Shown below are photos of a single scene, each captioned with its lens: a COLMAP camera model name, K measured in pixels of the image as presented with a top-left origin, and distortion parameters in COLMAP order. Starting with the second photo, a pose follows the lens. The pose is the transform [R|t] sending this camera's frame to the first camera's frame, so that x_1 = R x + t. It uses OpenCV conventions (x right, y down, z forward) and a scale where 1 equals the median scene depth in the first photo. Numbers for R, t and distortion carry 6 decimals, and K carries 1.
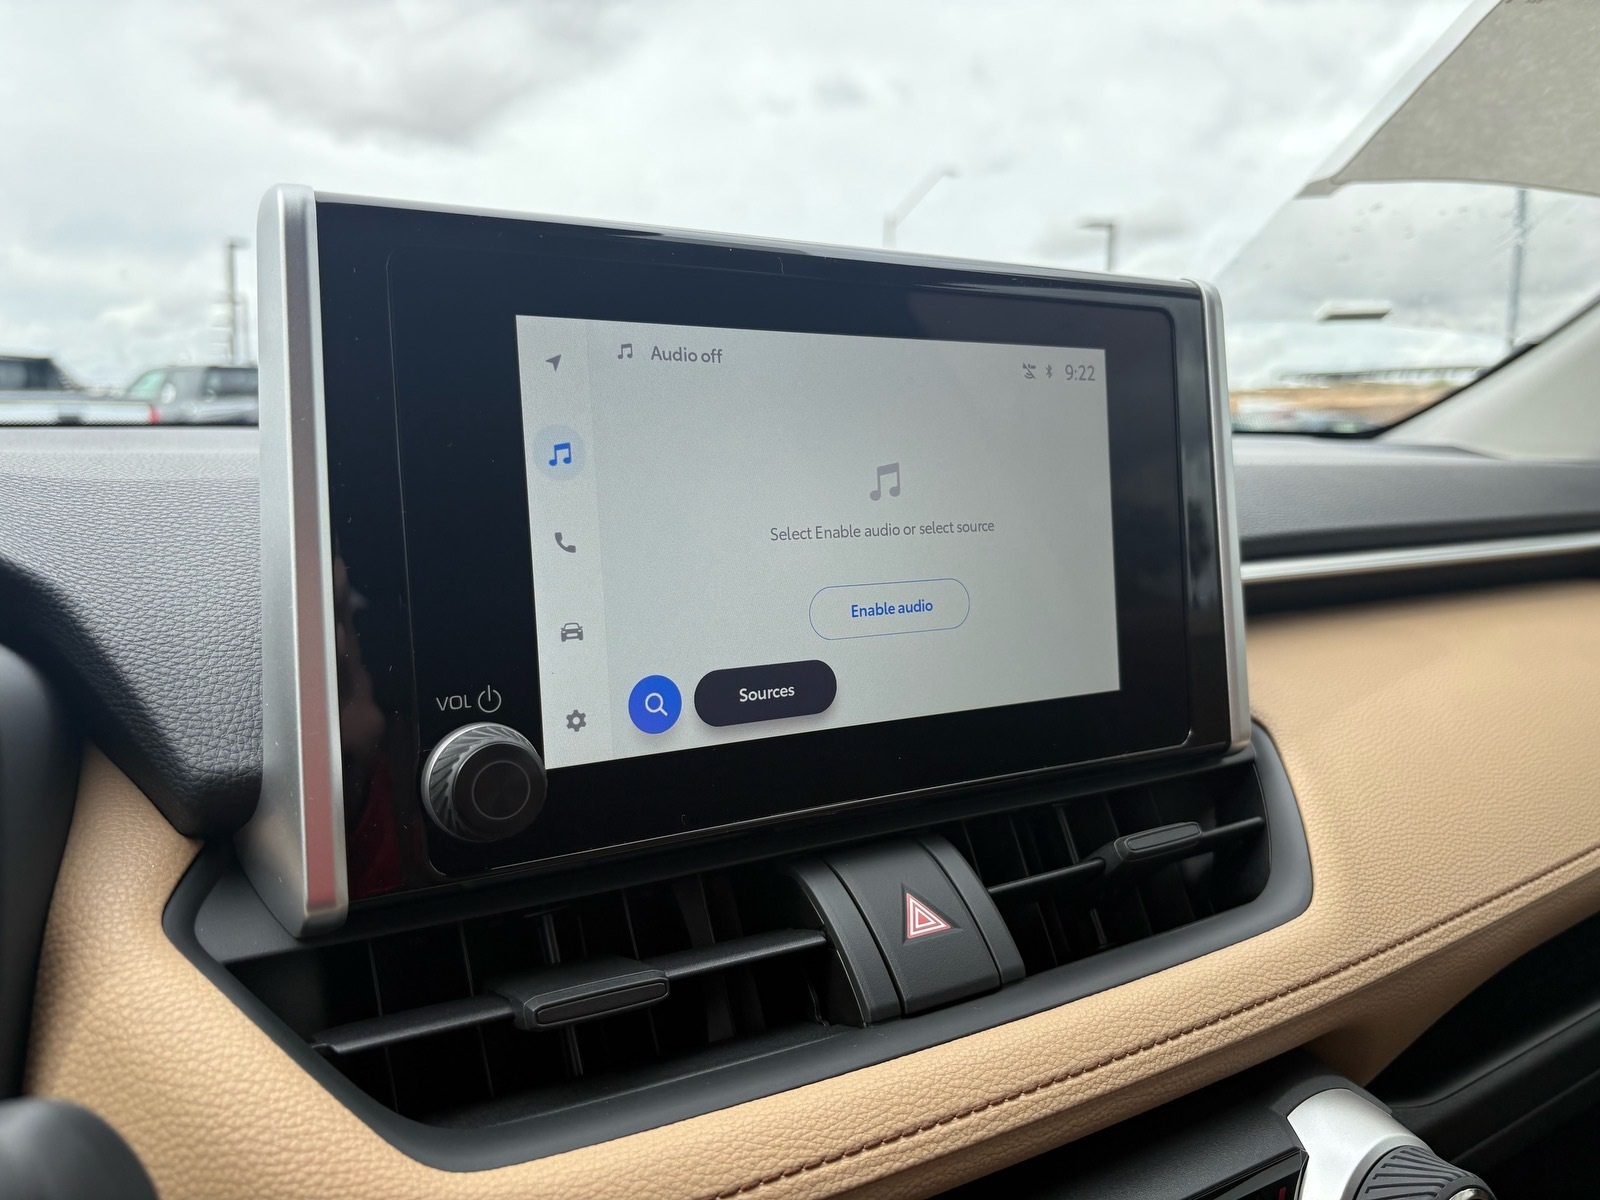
lens RADIAL K [[1238.5, 0, 804.7], [0, 1238.5, 605.6], [0, 0, 1]] dist [0.009586, -0.015382]
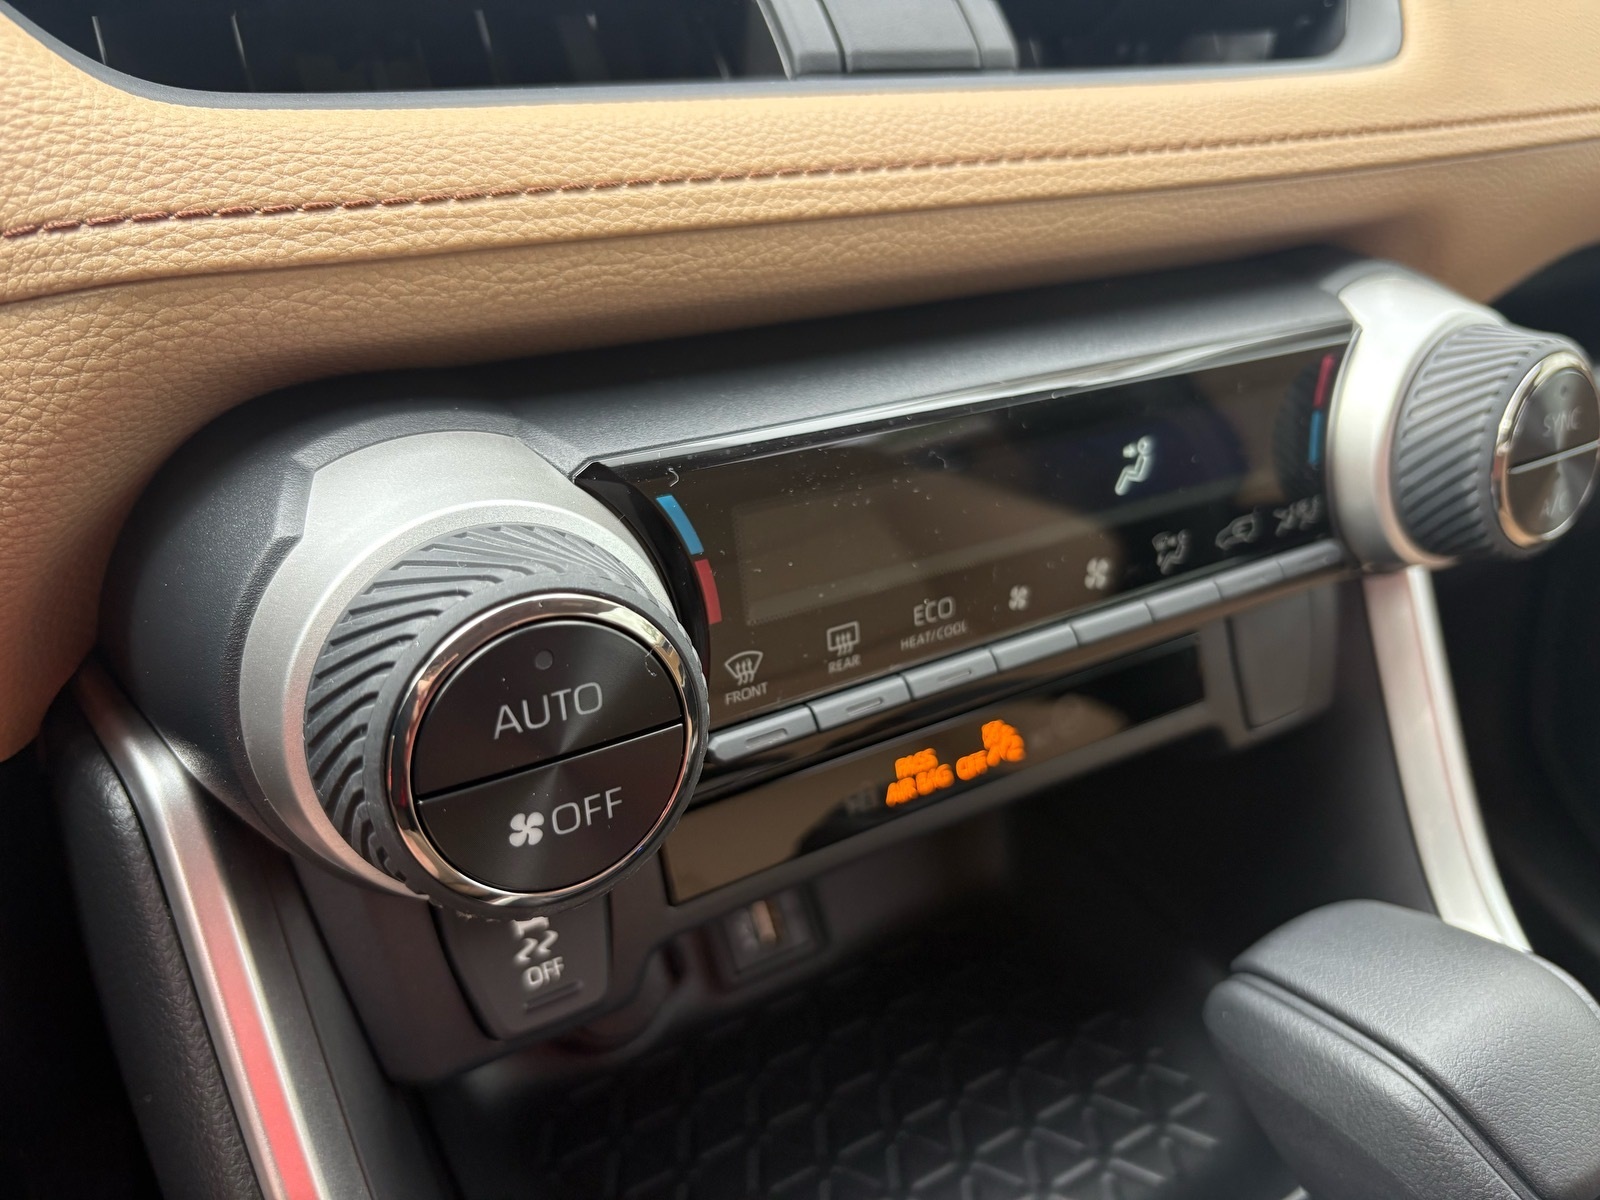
lens RADIAL K [[1219.5, 0, 800.0], [0, 1219.5, 600.0], [0, 0, 1]] dist [-0.007383, -0.001563]
pose [[0.999966, 0.004514, -0.006879, 0.067511], [-0.002158, 0.950683, 0.310155, 0.455713], [0.007940, -0.310130, 0.950661, 0.260155]]
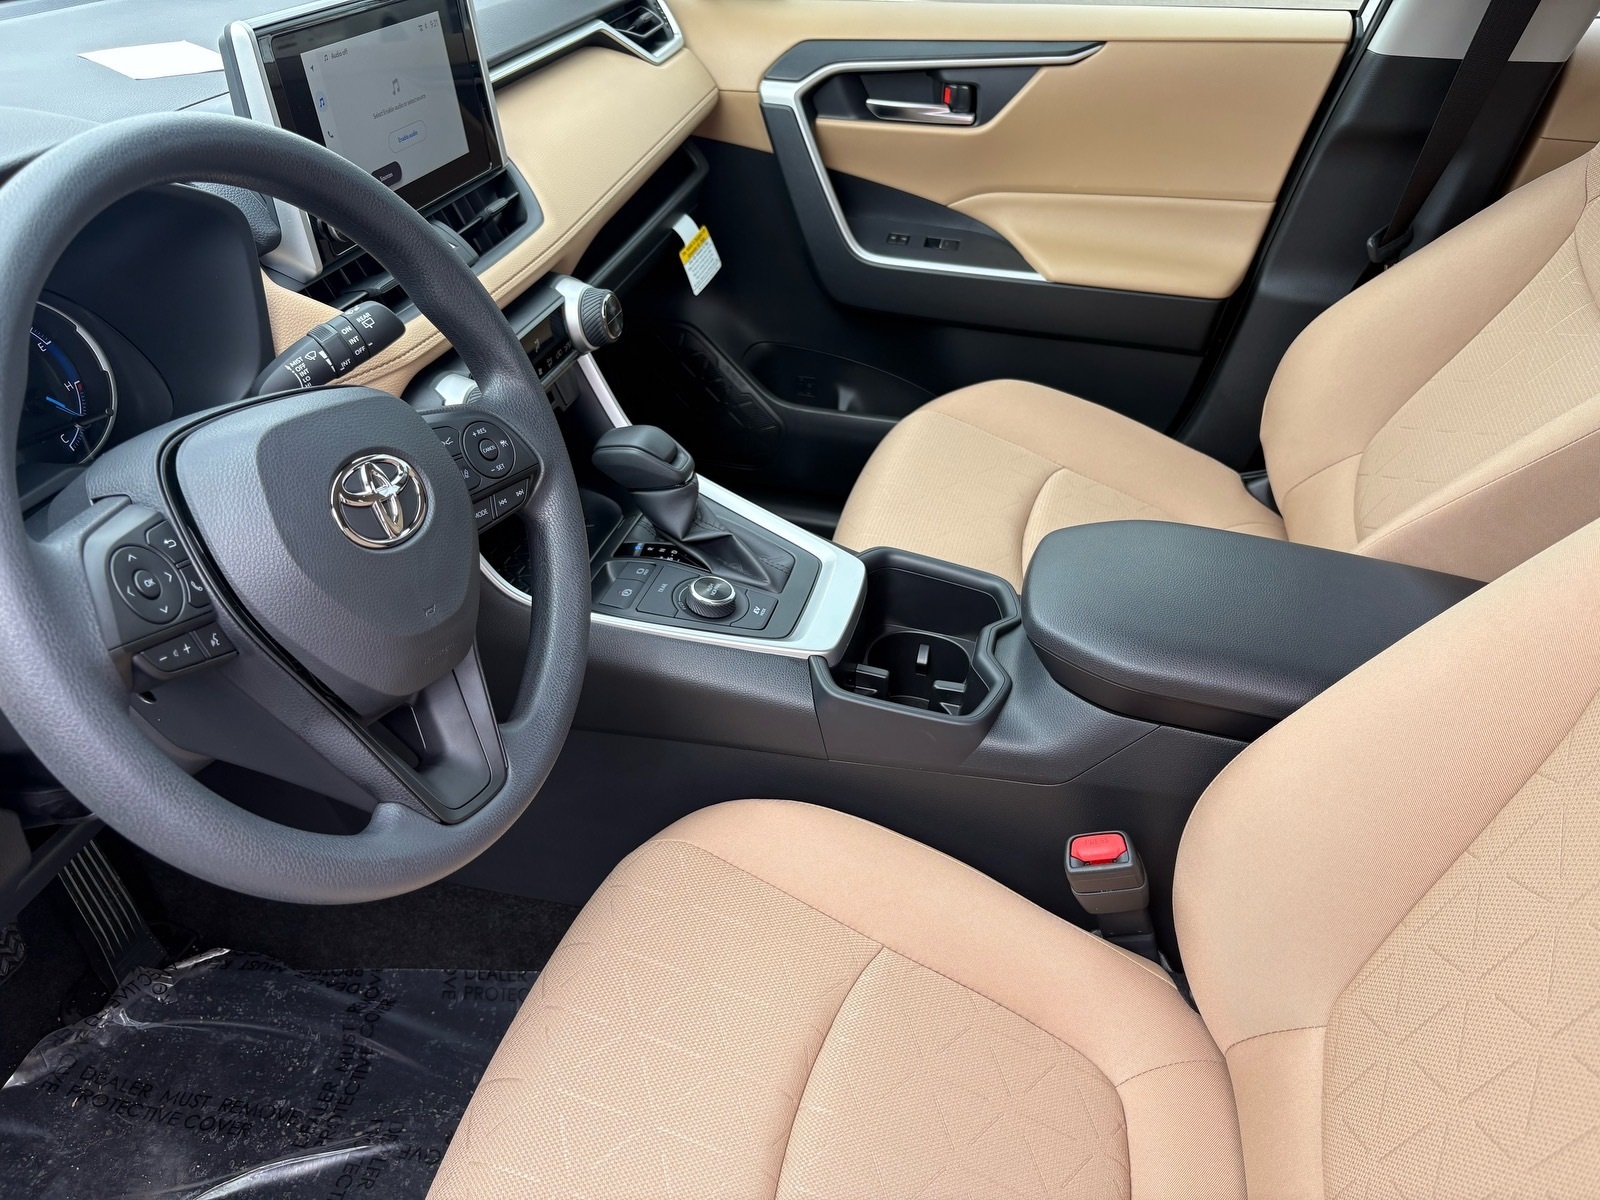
lens RADIAL K [[1238.5, 0, 804.7], [0, 1238.5, 605.6], [0, 0, 1]] dist [0.009586, -0.015382]
pose [[0.717493, -0.377291, 0.585538, -1.634645], [0.065361, 0.873365, 0.482661, -0.449386], [-0.693492, -0.308035, 0.651293, -2.167406]]
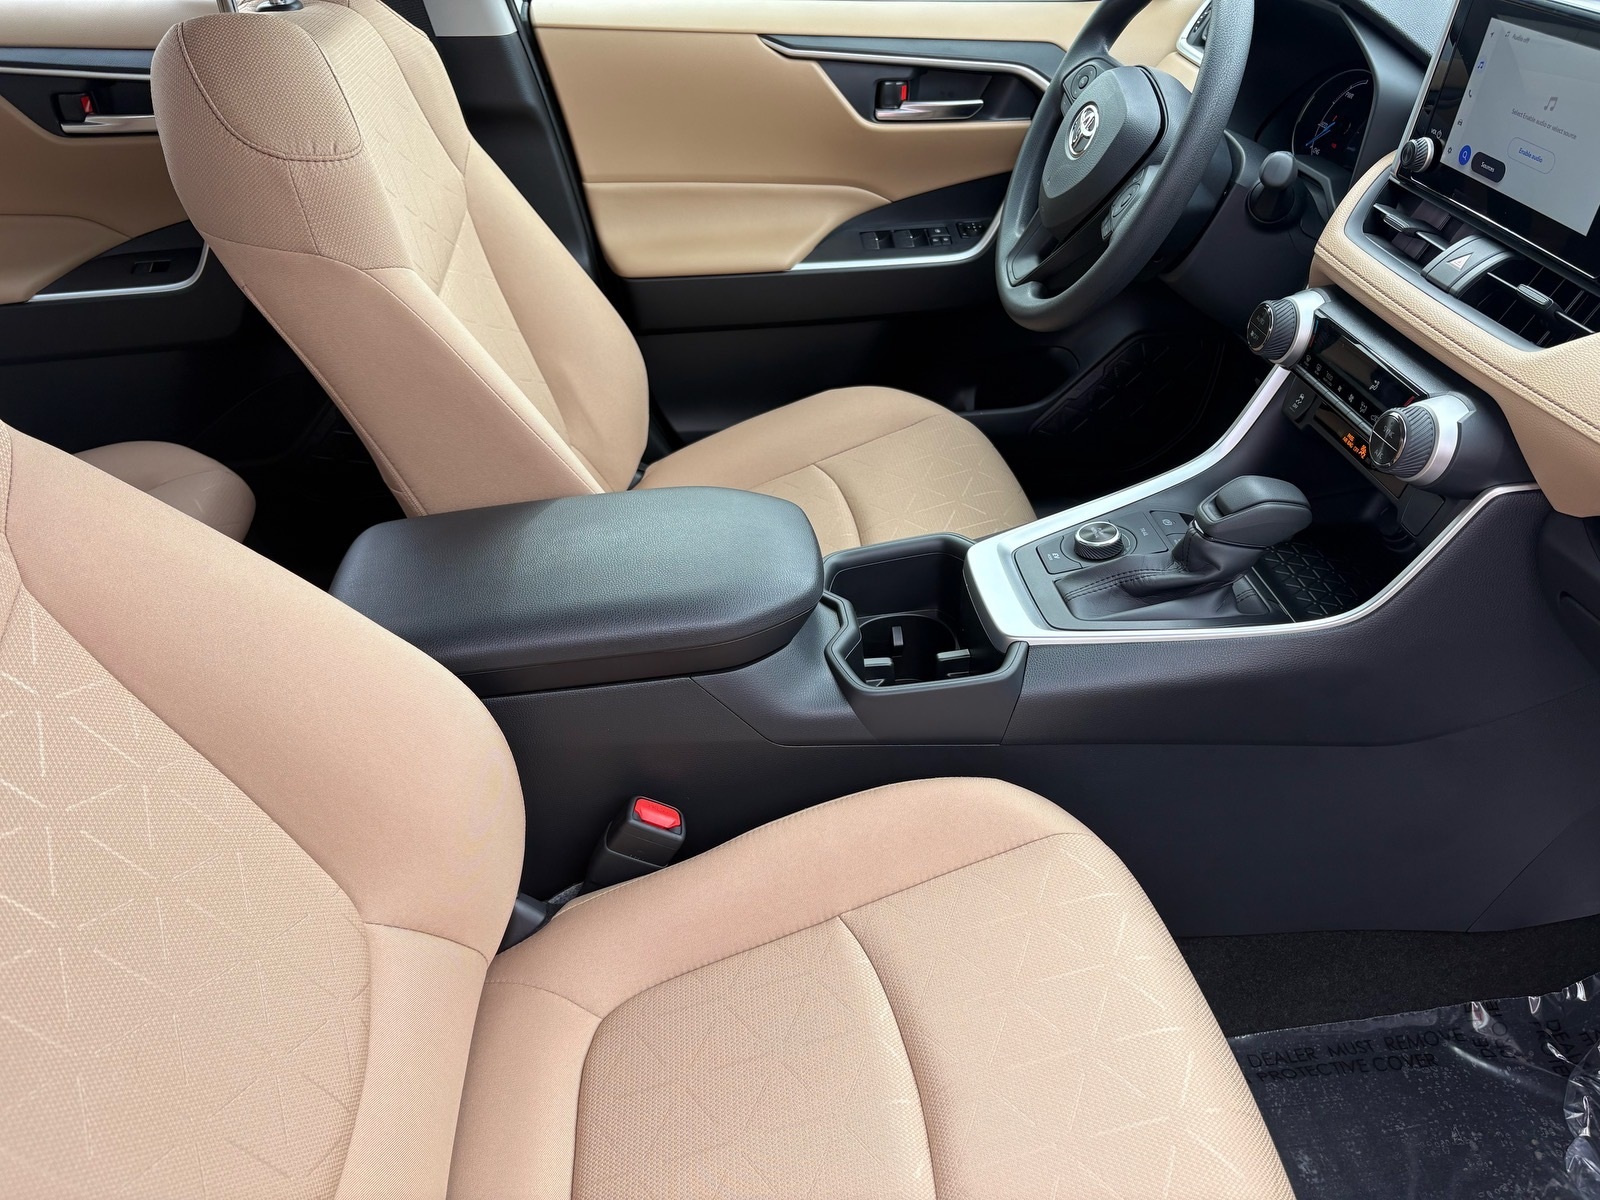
lens RADIAL K [[1224.6, 0, 796.9], [0, 1224.6, 589.8], [0, 0, 1]] dist [0.048319, -0.061869]
pose [[-0.428330, 0.508638, -0.746874, 3.894771], [-0.101658, 0.794162, 0.599143, -0.833508], [0.897886, 0.332557, -0.288457, 0.842149]]
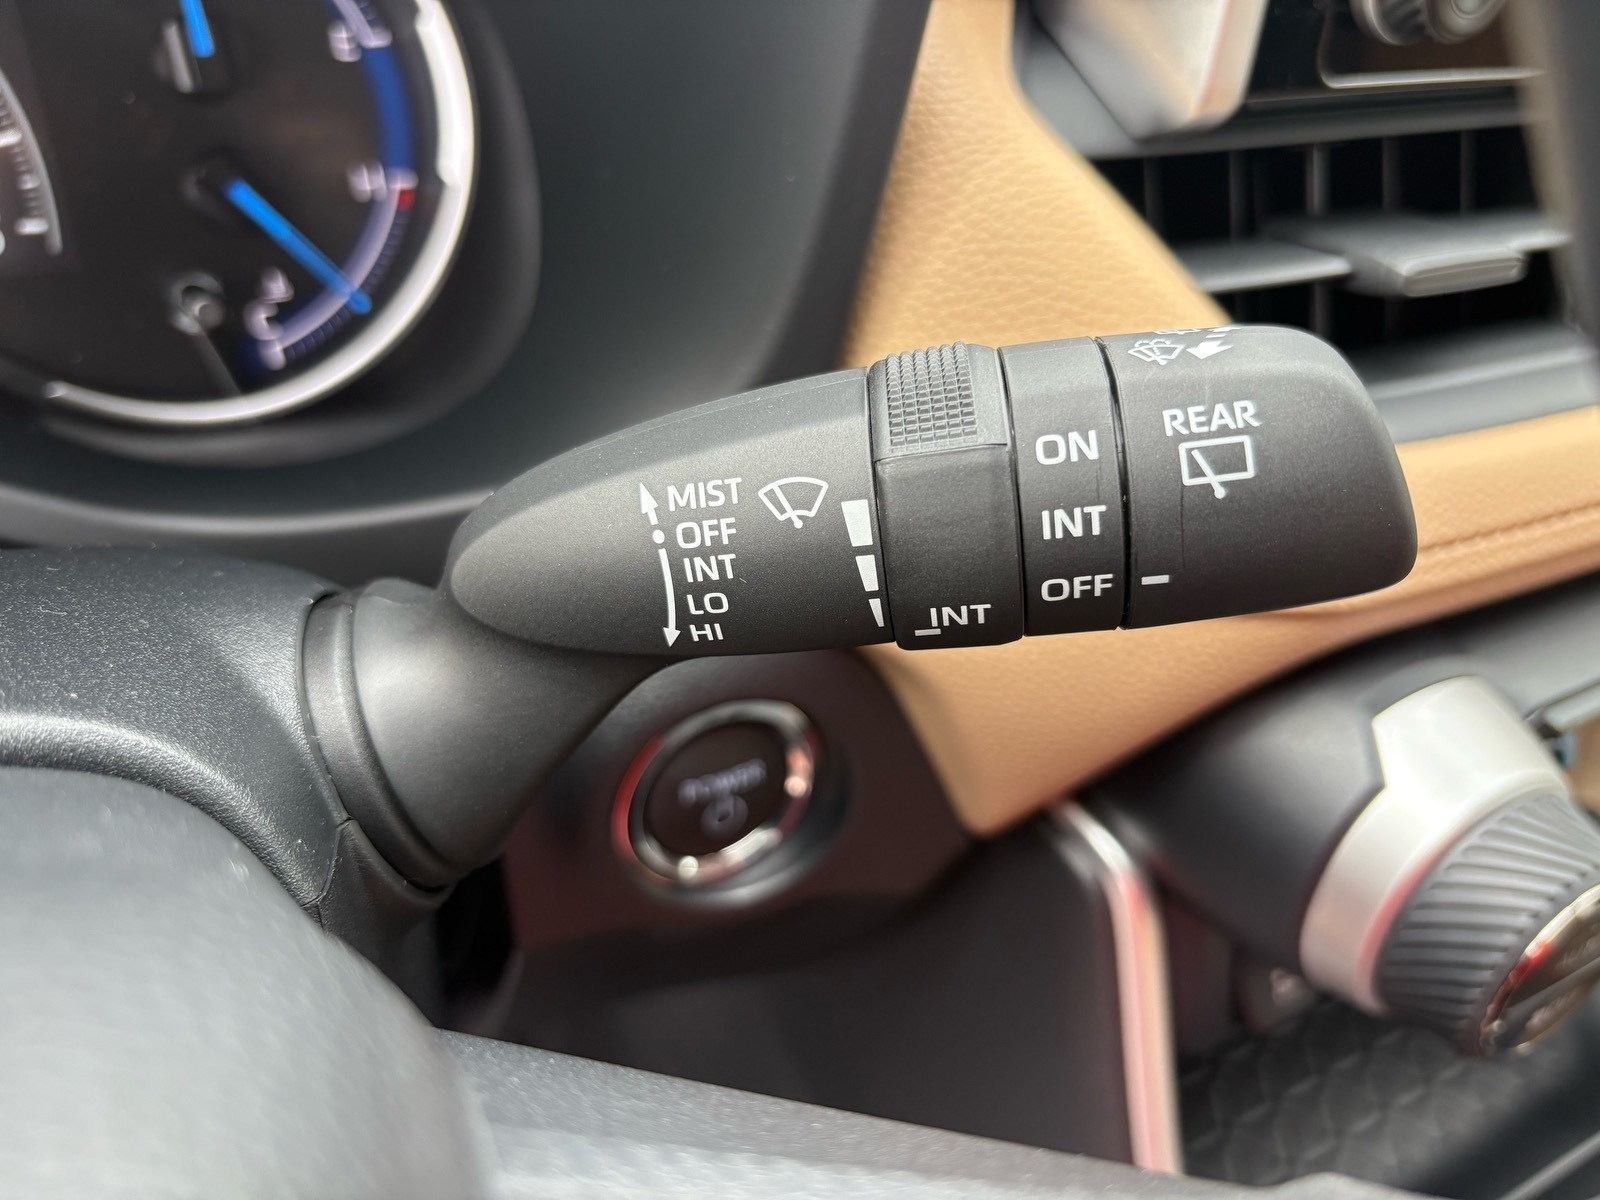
lens RADIAL K [[1245.9, 0, 807.1], [0, 1245.9, 601.0], [0, 0, 1]] dist [-0.000023, -0.000258]
pose [[0.991329, 0.128788, 0.026085, -0.590067], [-0.122678, 0.835950, 0.534919, 0.118876], [0.047086, -0.533481, 0.844500, 0.181494]]
